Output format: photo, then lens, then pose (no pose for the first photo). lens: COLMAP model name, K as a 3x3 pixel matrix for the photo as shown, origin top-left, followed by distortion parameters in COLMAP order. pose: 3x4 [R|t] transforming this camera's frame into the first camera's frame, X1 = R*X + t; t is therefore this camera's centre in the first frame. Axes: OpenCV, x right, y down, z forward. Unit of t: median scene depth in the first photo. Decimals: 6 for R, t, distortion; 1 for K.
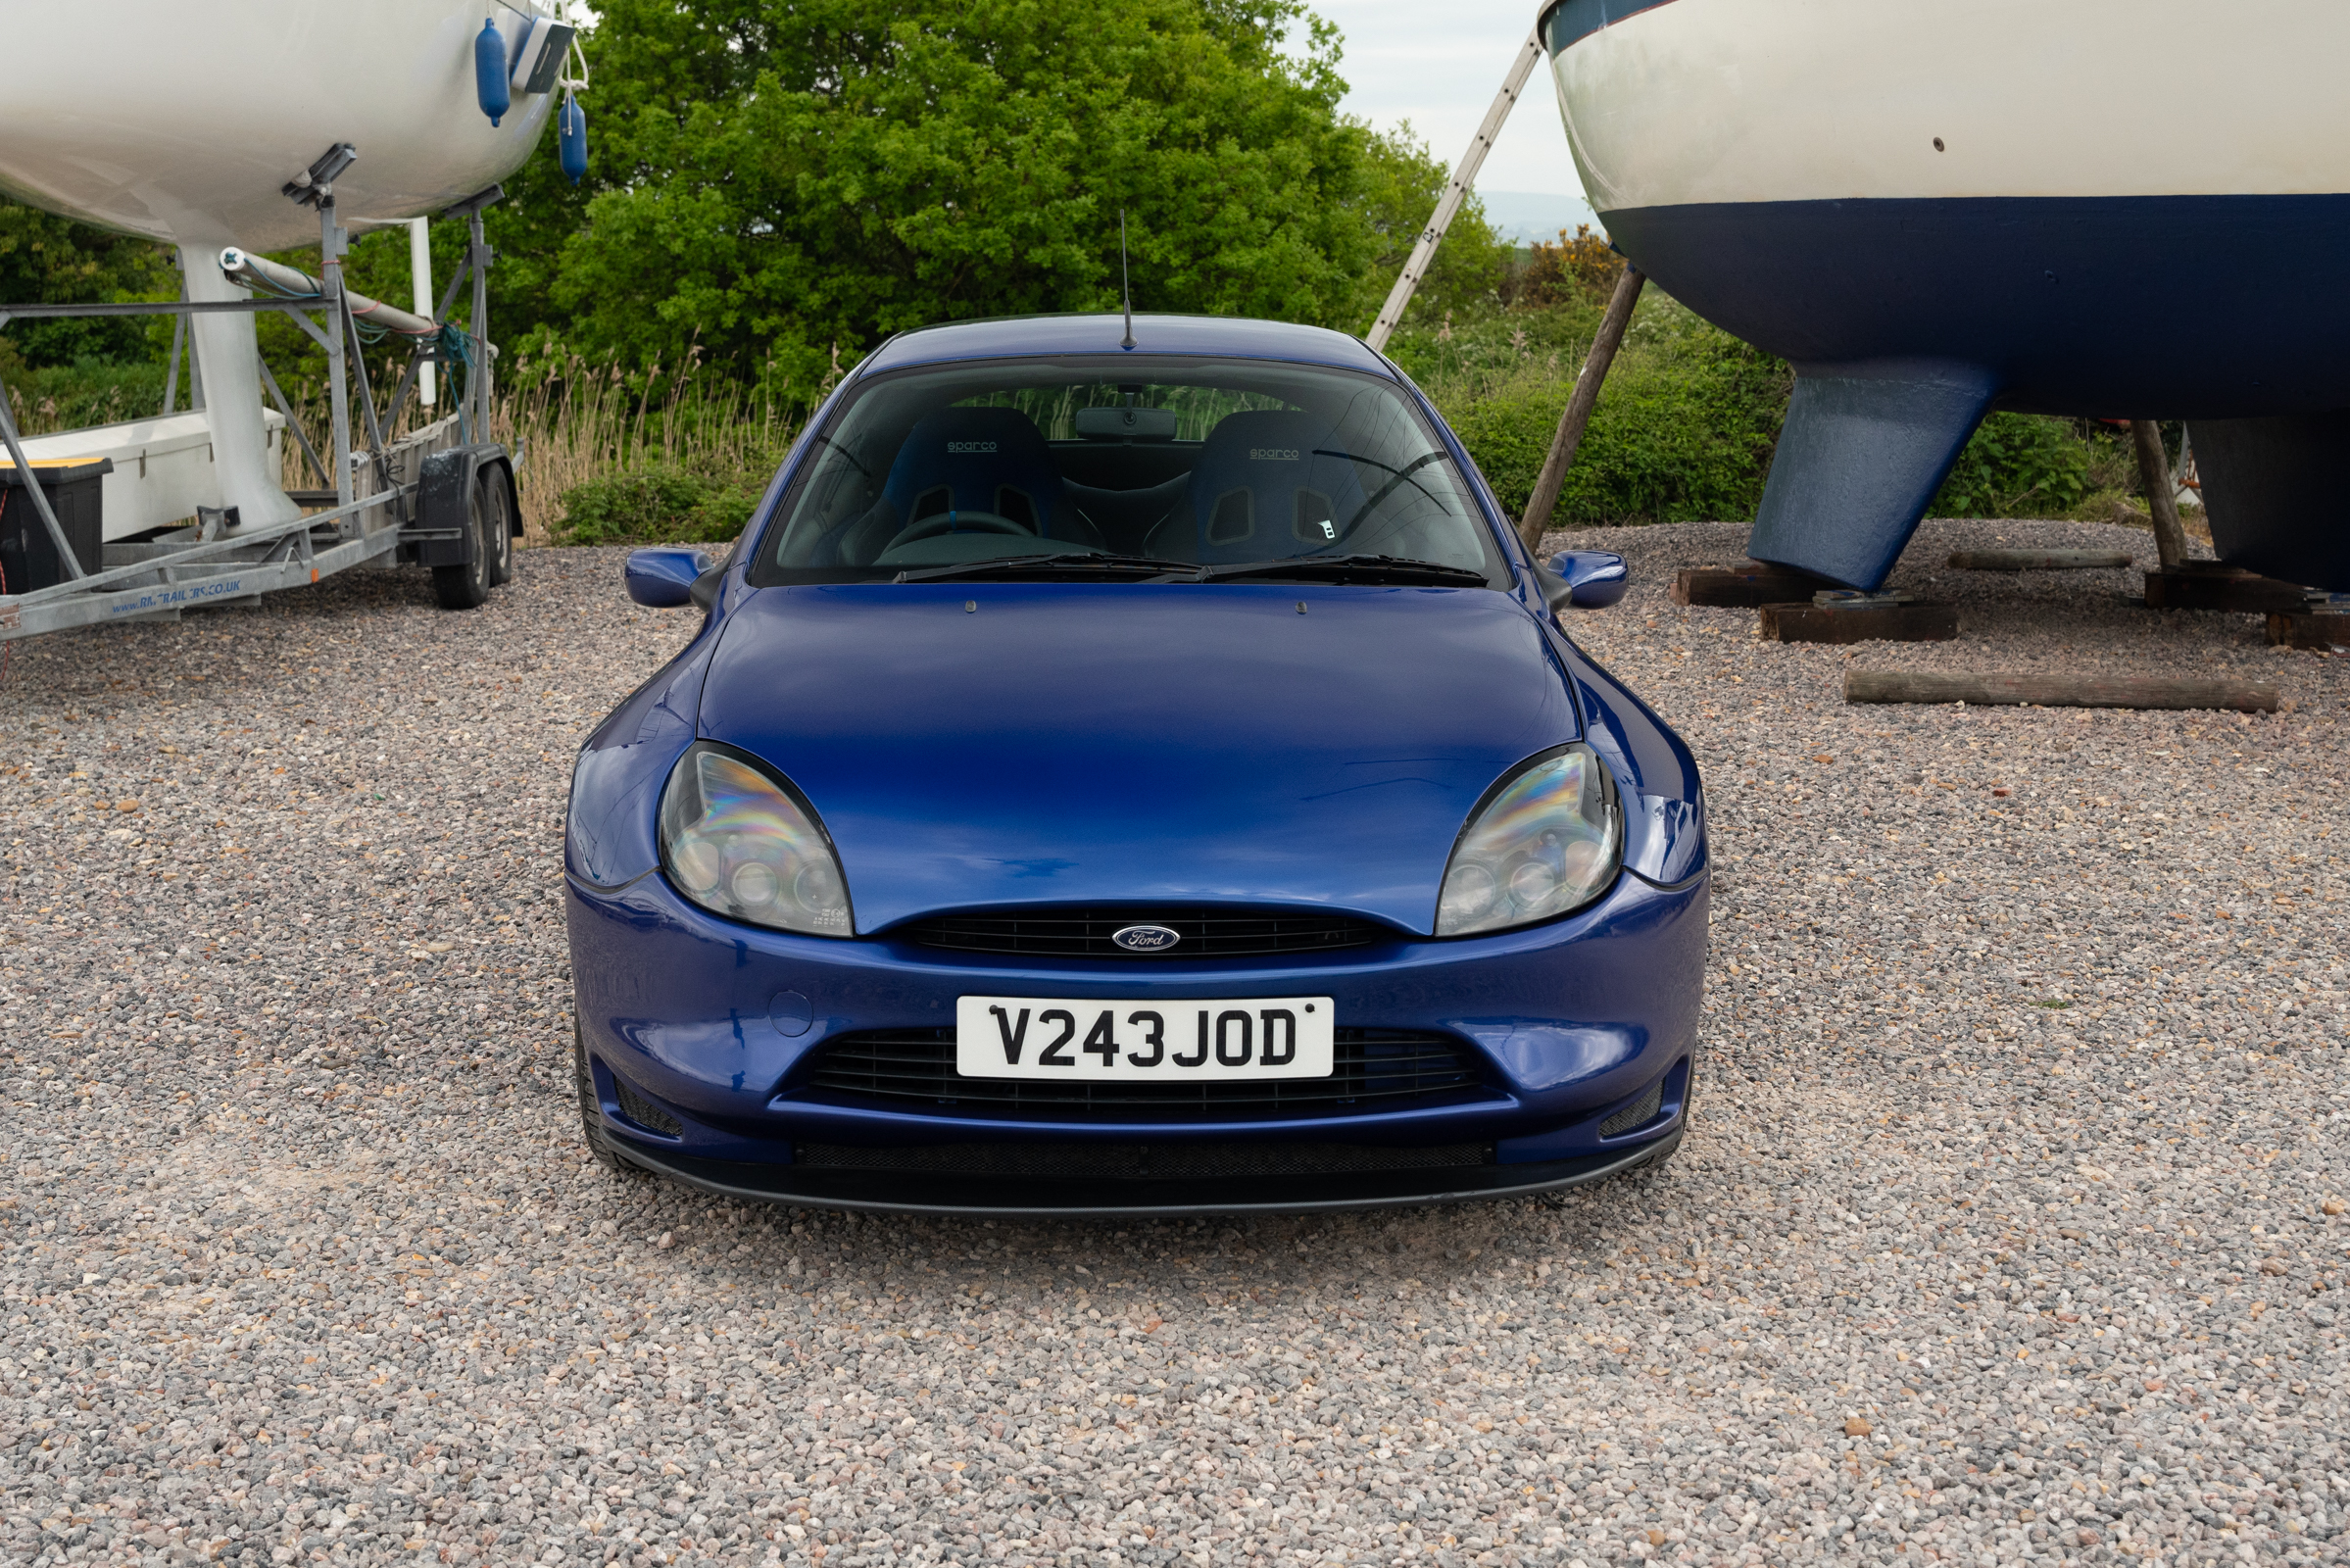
lens RADIAL K [[3174.6, 0, 1173.2], [0, 3174.6, 772.8], [0, 0, 1]] dist [-0.076028, 0.000000]
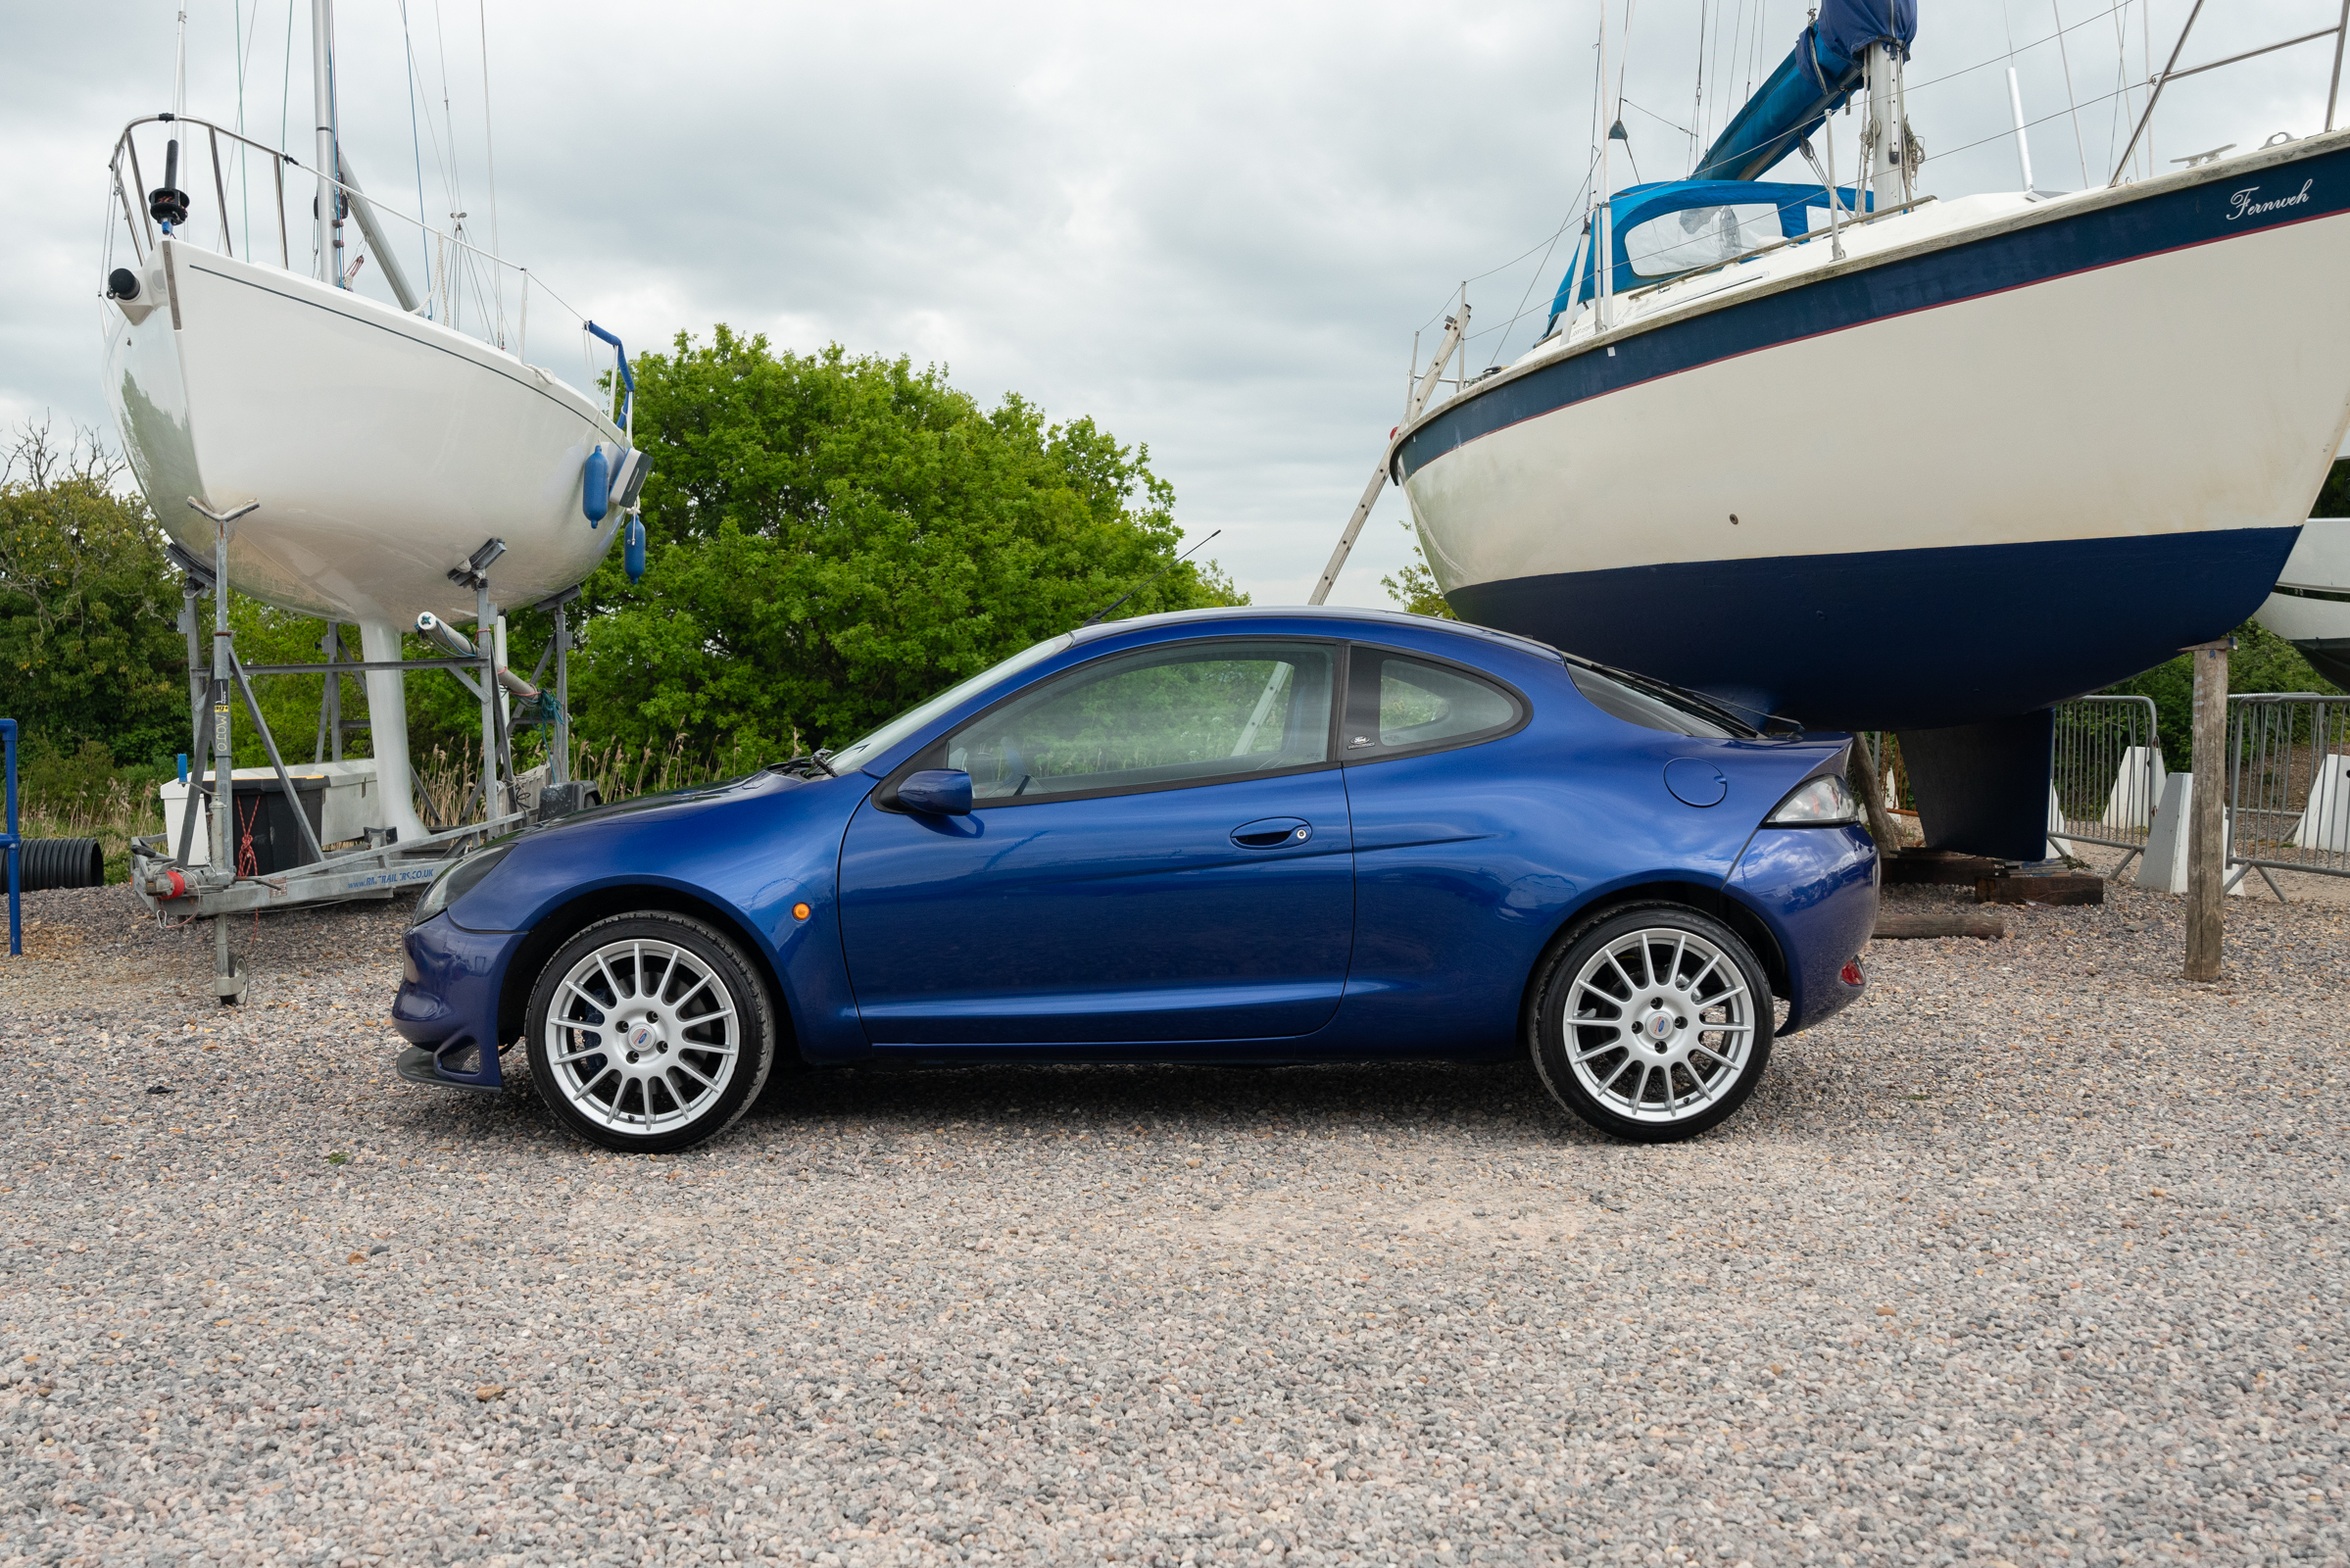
lens RADIAL K [[2644.9, 0, 1155.6], [0, 2644.9, 785.6], [0, 0, 1]] dist [-0.139334, 0.000000]
pose [[0.997473, -0.015407, 0.069355, -0.125497], [0.024247, 0.991416, -0.128479, 0.077647], [-0.066781, 0.129836, 0.989284, -0.109329]]
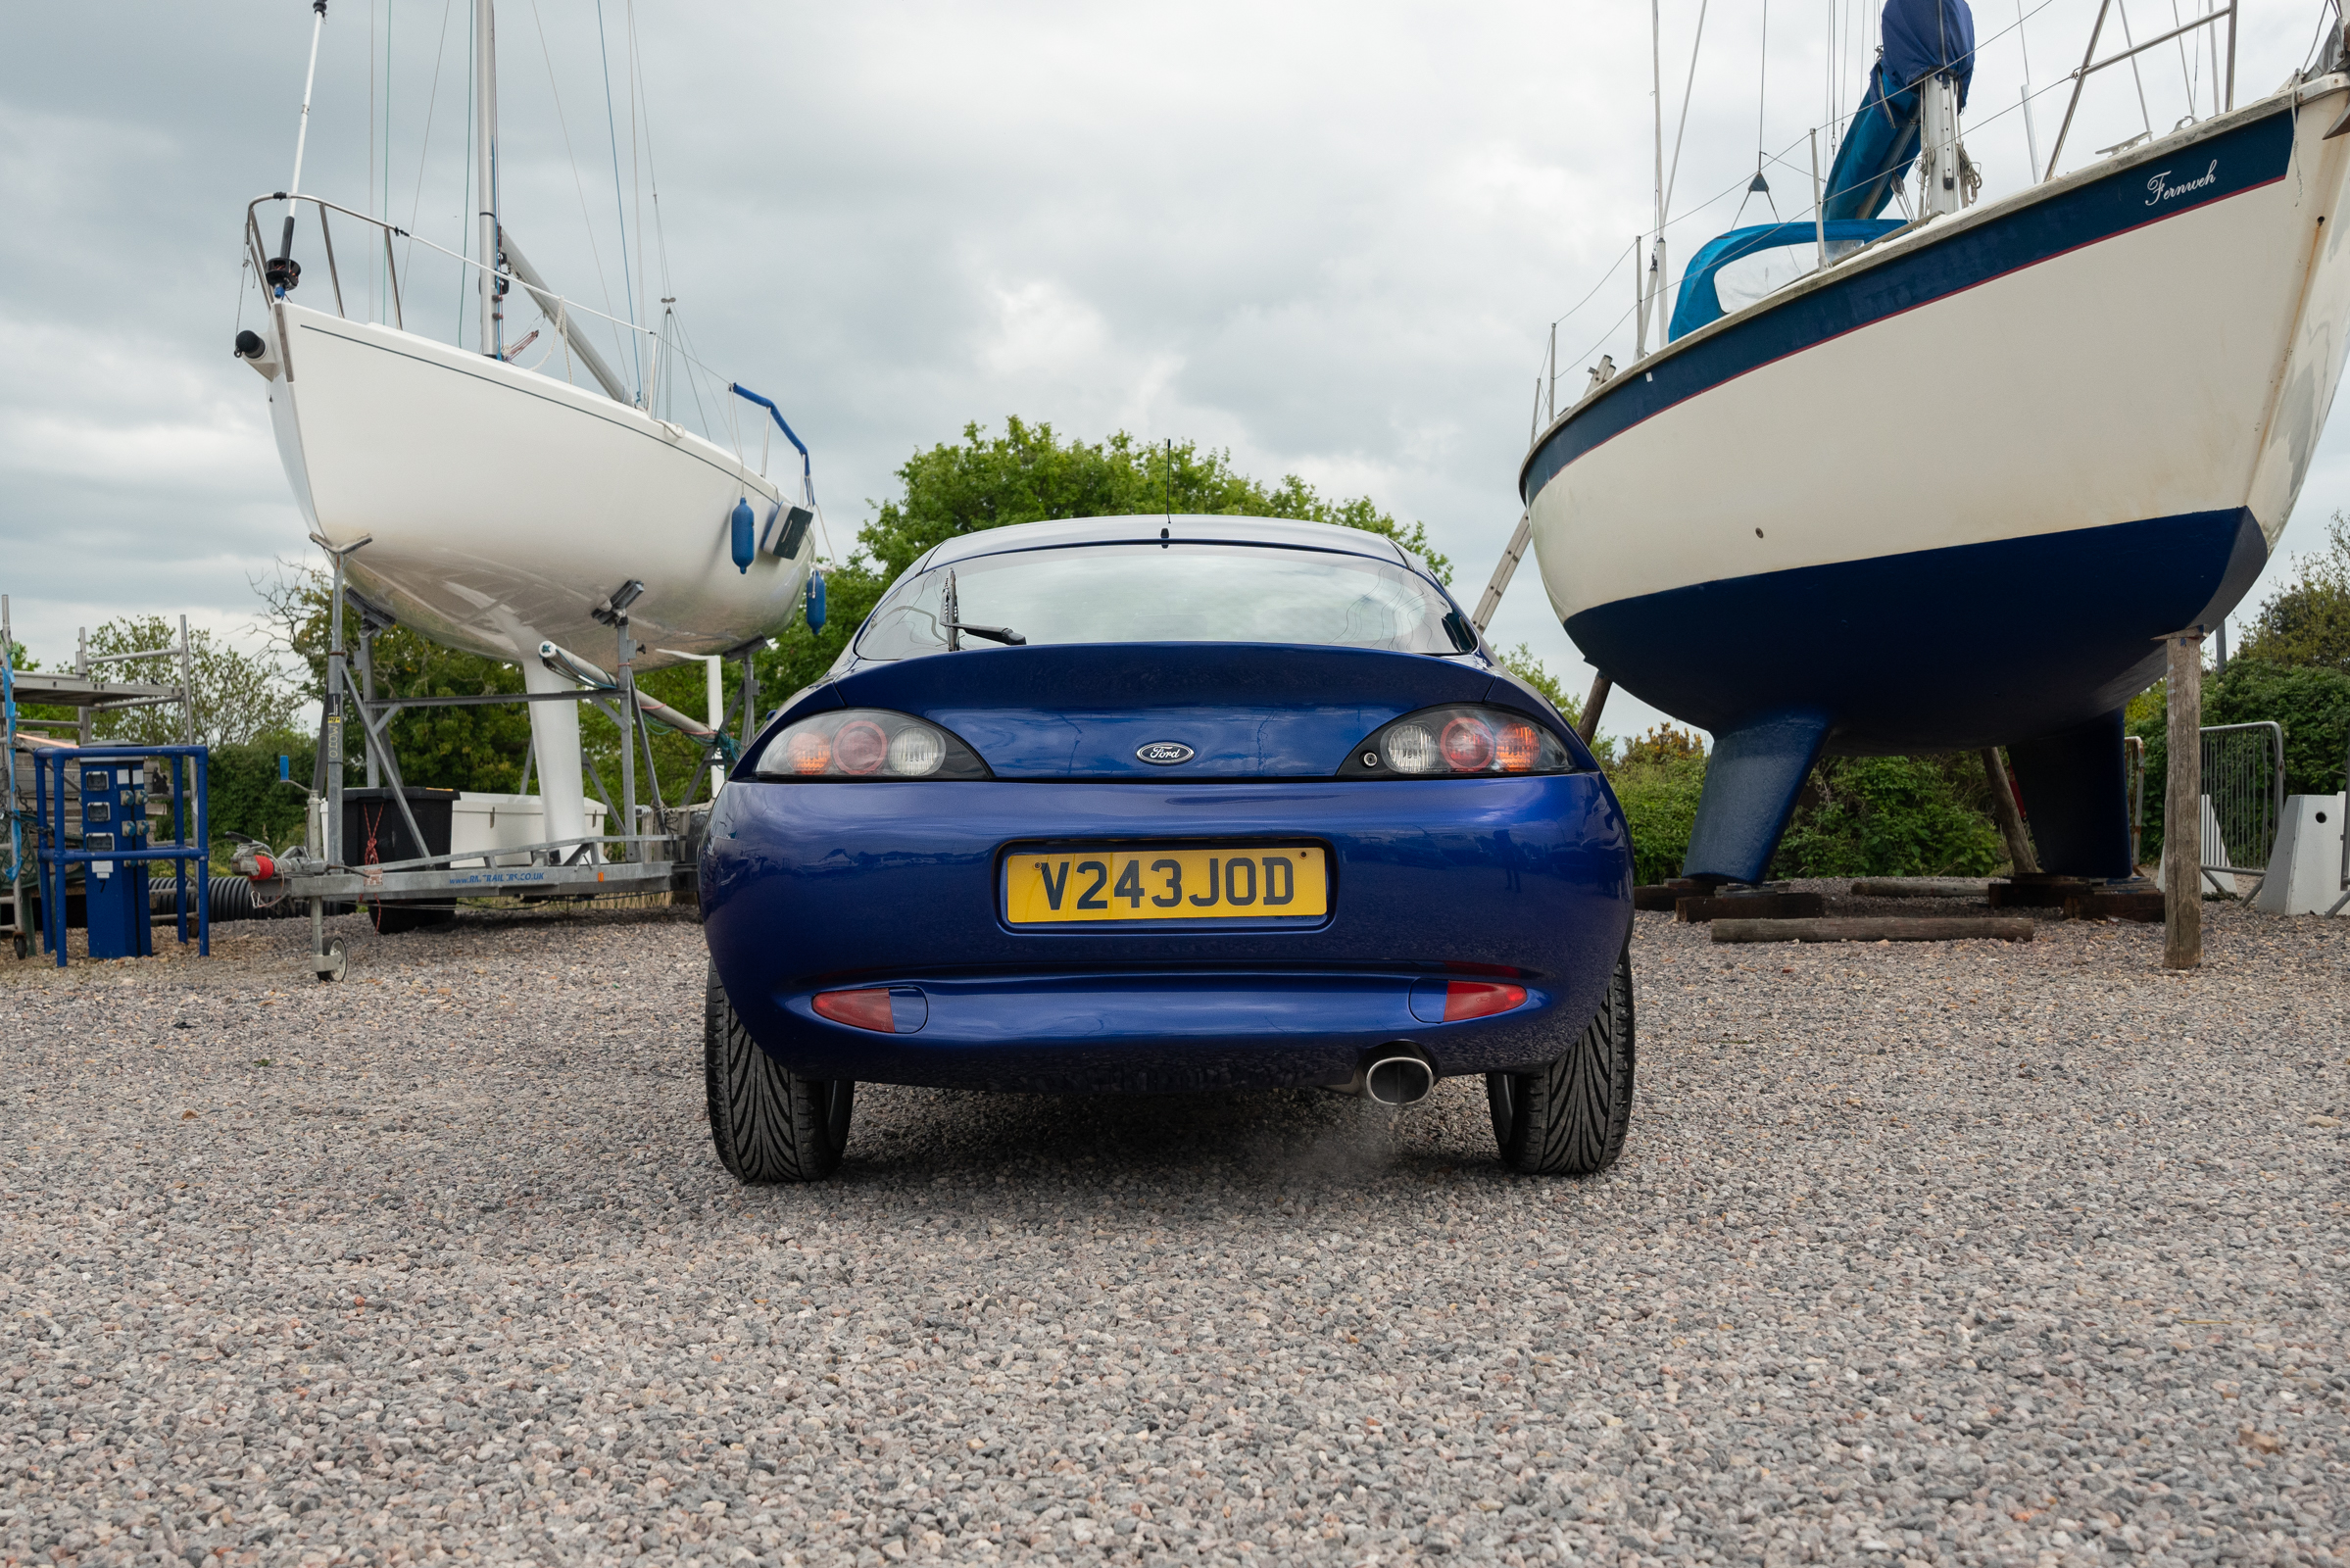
lens RADIAL K [[2621.0, 0, 1185.7], [0, 2621.0, 794.0], [0, 0, 1]] dist [-0.152275, 0.000000]
pose [[0.996254, -0.018417, -0.084493, 0.136369], [0.003783, 0.985406, -0.170178, 0.162876], [0.086394, 0.169221, 0.981784, -0.177128]]
